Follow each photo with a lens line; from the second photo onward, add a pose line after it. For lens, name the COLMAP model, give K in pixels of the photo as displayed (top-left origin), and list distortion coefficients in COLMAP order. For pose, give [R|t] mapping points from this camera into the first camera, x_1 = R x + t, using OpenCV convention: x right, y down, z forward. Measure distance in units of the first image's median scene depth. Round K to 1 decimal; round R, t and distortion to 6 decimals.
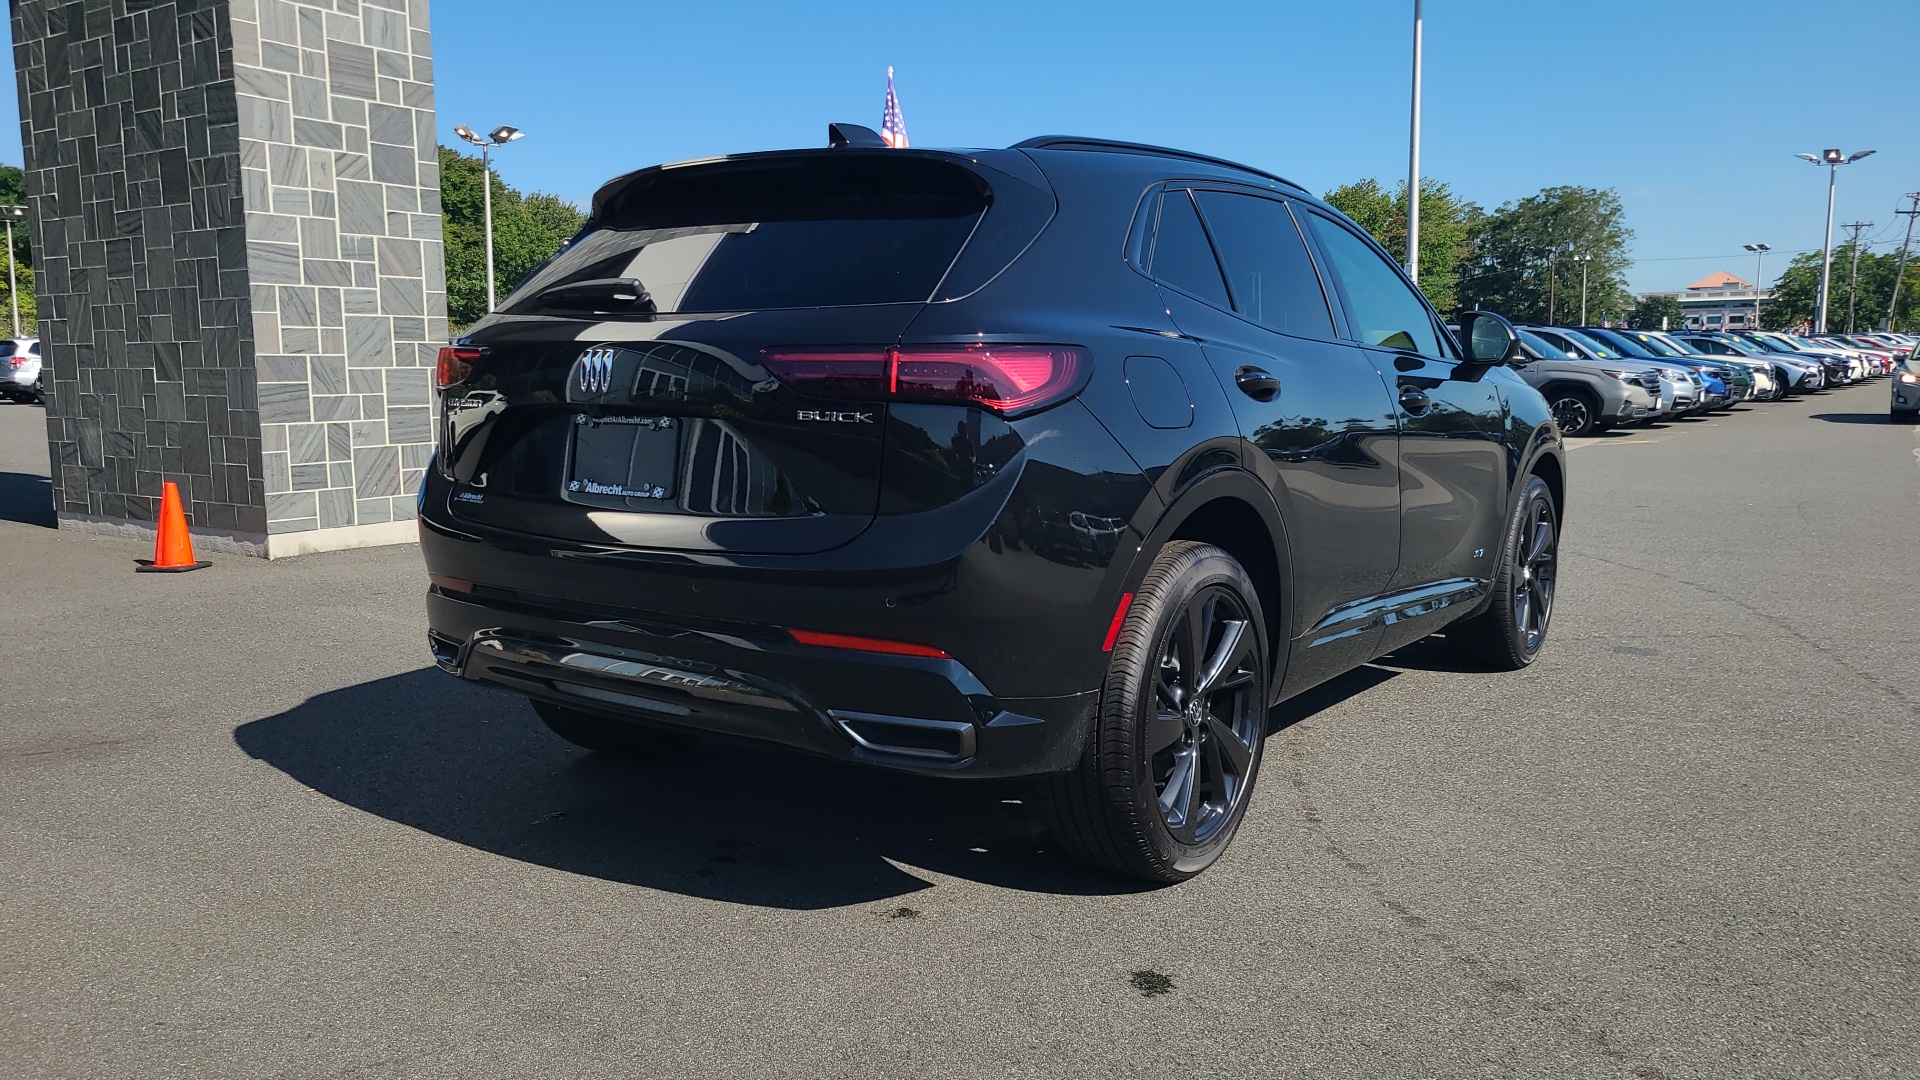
lens RADIAL K [[1462.5, 0, 898.4], [0, 1462.5, 542.2], [0, 0, 1]] dist [0.026284, -0.003232]
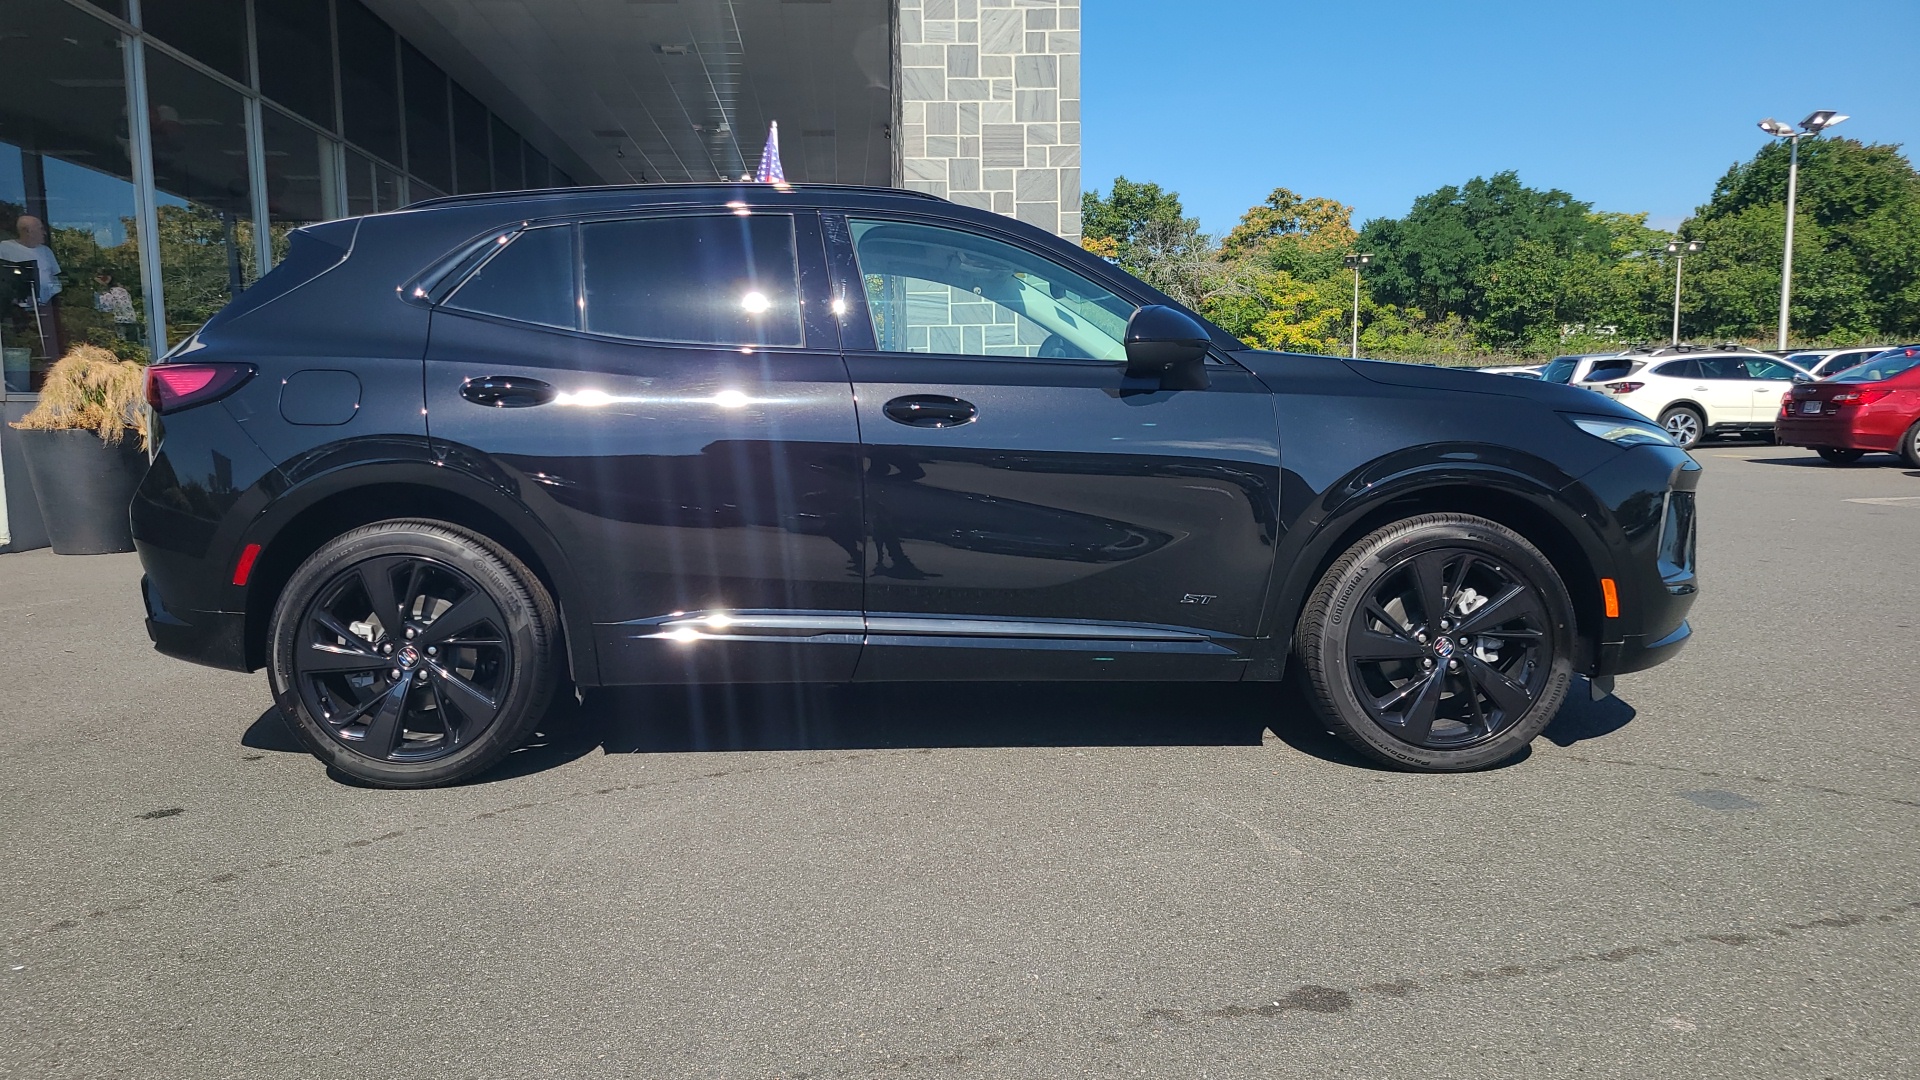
lens RADIAL K [[1473.0, 0, 948.2], [0, 1473.0, 533.9], [0, 0, 1]] dist [0.033865, -0.006715]
pose [[0.603437, 0.062700, -0.794942, 0.590926], [-0.080825, 0.996579, 0.017250, -0.018454], [0.793304, 0.053842, 0.606441, 0.240961]]
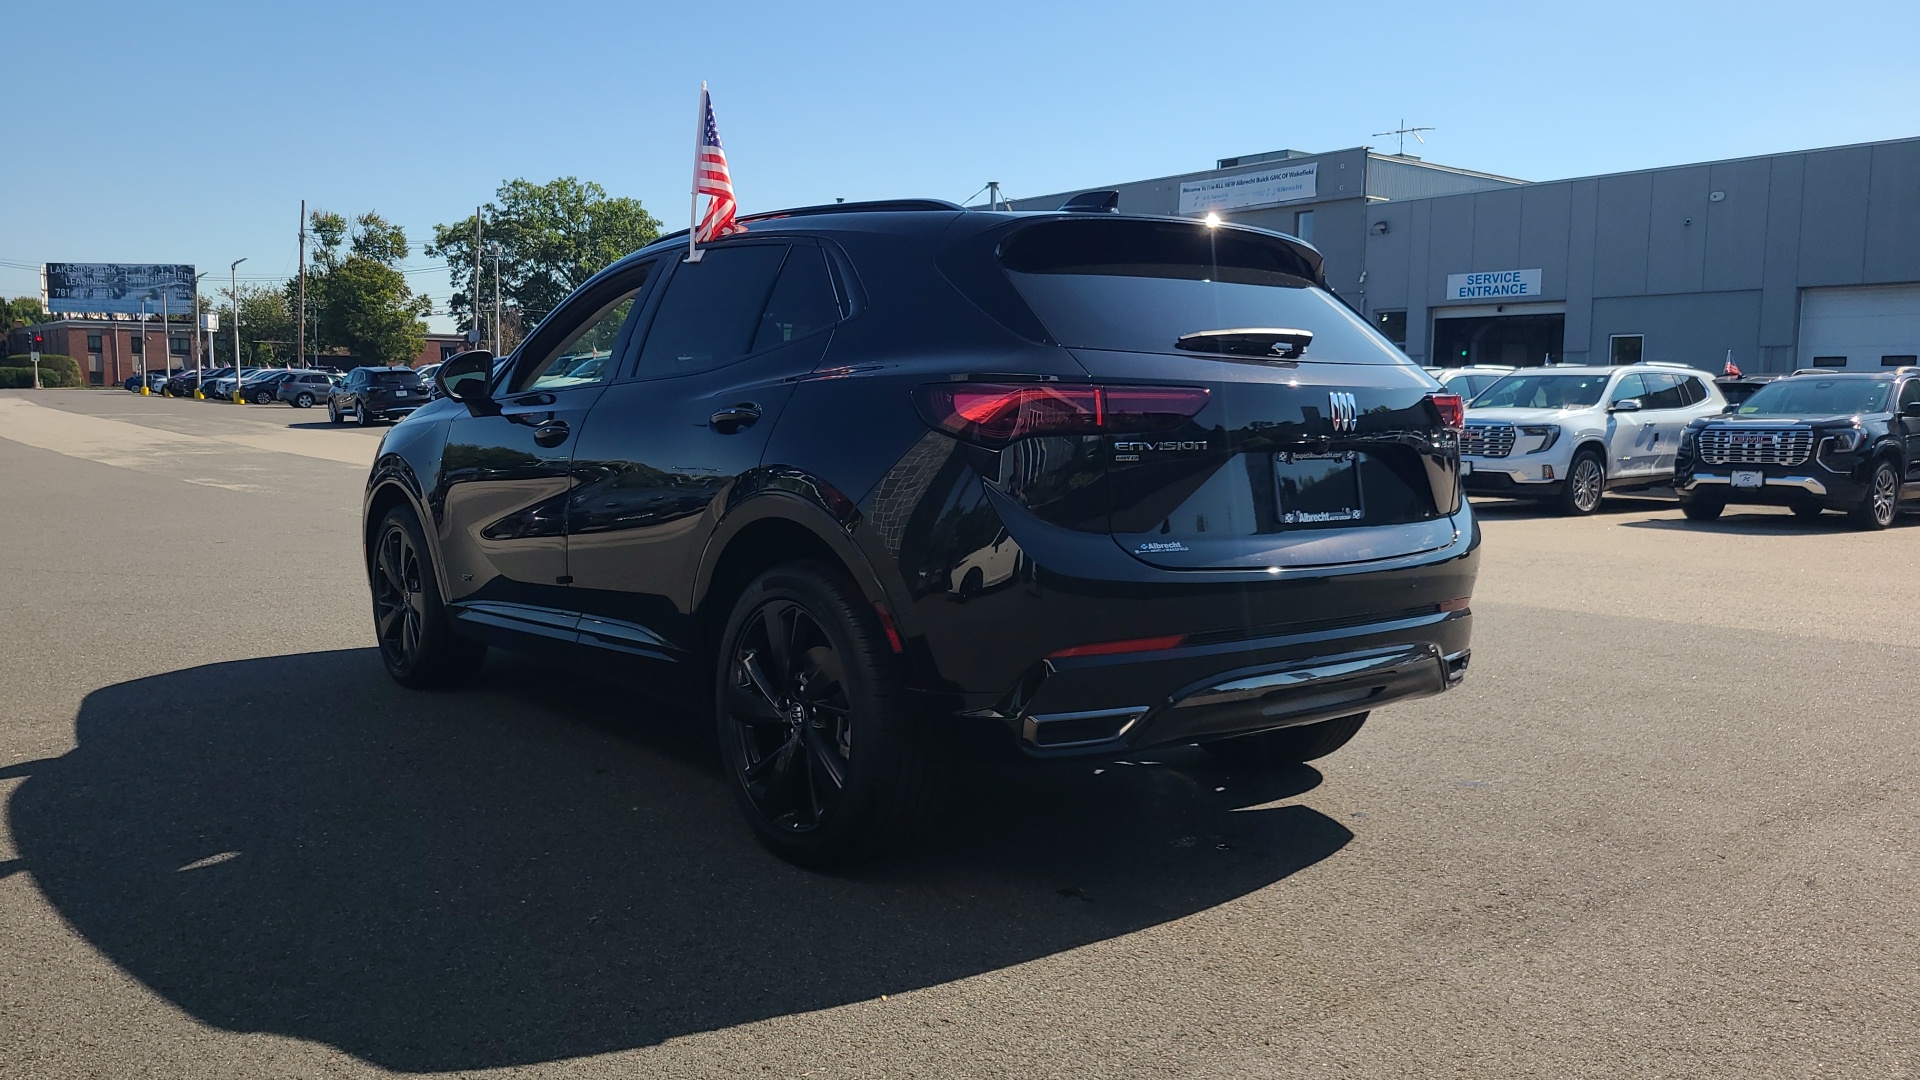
lens RADIAL K [[1456.7, 0, 960.0], [0, 1456.7, 540.0], [0, 0, 1]] dist [0.047203, -0.002637]
pose [[0.245419, -0.082589, 0.965892, -0.516538], [0.107242, 0.992562, 0.057621, -0.043154], [-0.963467, 0.089443, 0.252451, 0.375895]]
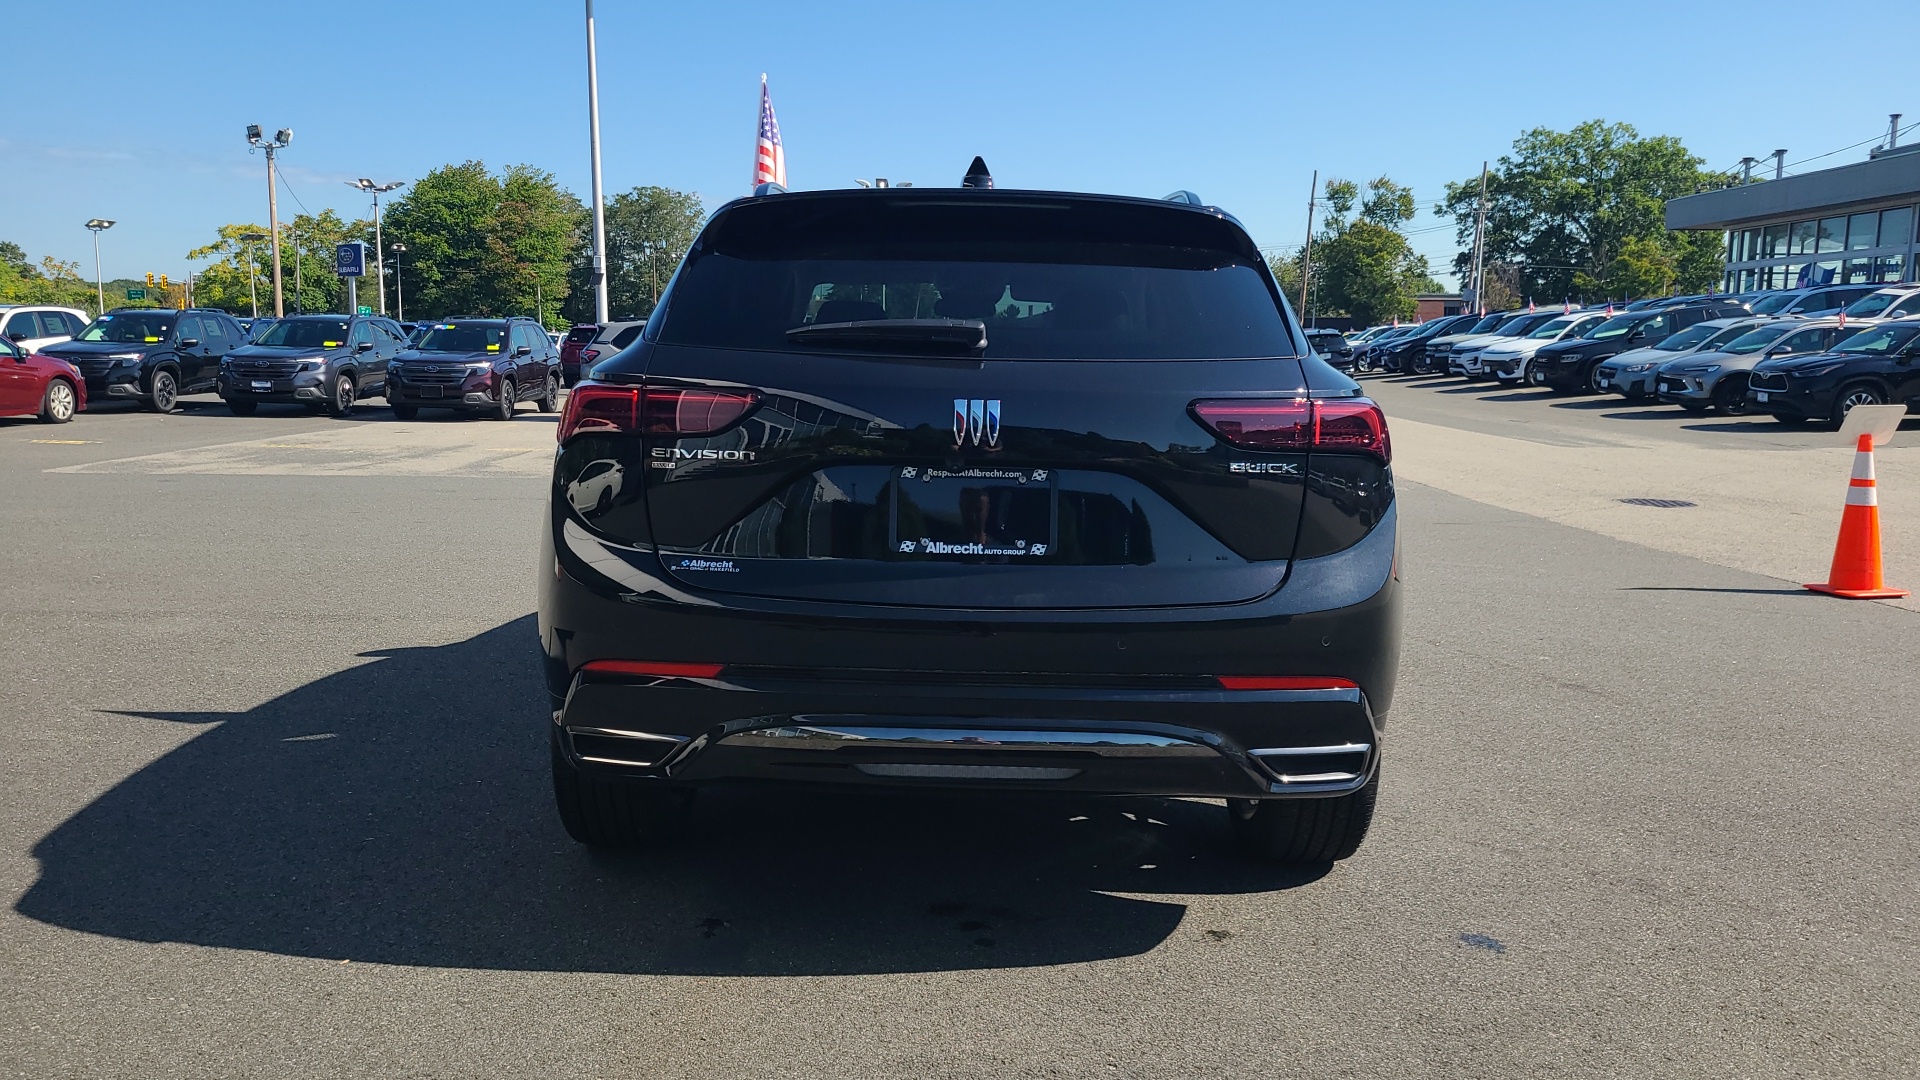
lens RADIAL K [[1473.0, 0, 948.2], [0, 1473.0, 533.9], [0, 0, 1]] dist [0.033865, -0.006715]
pose [[0.804692, -0.056249, 0.591022, -0.287915], [0.052992, 0.998333, 0.022863, -0.025567], [-0.591323, 0.012922, 0.806331, 0.097944]]
